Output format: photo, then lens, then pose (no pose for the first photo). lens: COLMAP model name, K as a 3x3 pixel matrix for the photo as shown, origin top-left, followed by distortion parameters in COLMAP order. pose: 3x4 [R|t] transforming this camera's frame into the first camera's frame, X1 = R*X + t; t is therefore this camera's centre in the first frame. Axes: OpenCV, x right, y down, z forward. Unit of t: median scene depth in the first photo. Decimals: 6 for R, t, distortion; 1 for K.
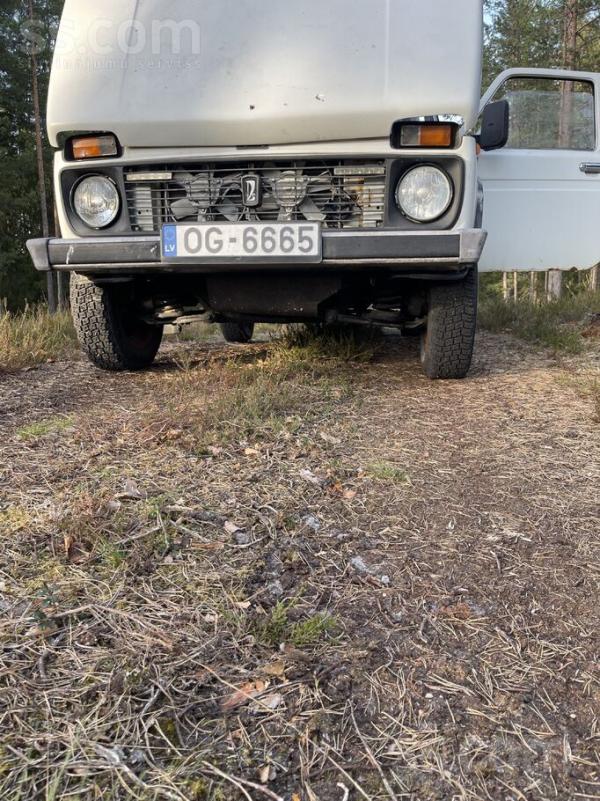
lens RADIAL K [[595.8, 0, 300.0], [0, 595.8, 400.5], [0, 0, 1]] dist [-0.000837, -0.001561]
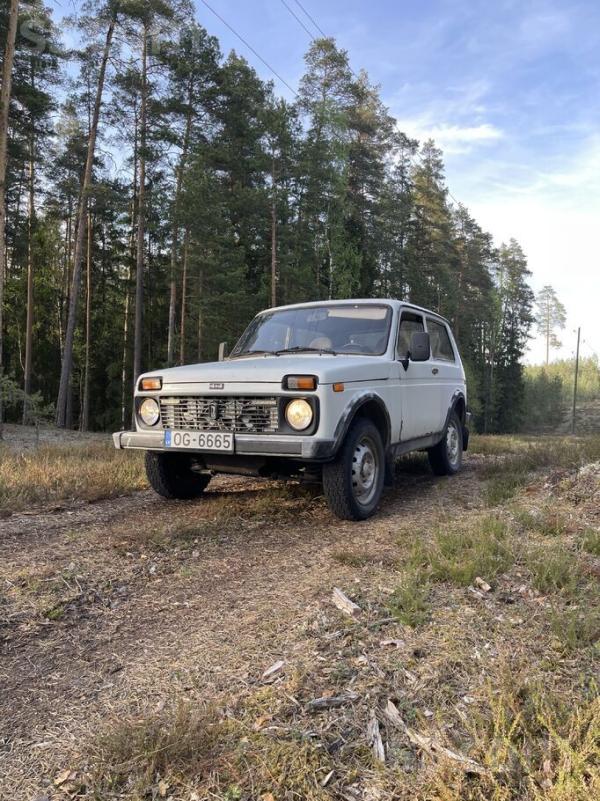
lens RADIAL K [[555.7, 0, 300.0], [0, 555.7, 400.5], [0, 0, 1]] dist [0.023983, -0.031881]
pose [[0.936943, 0.004277, -0.349455, 0.784298], [-0.075925, 0.978534, -0.191589, -0.080820], [0.341135, 0.206040, 0.917156, -0.492655]]
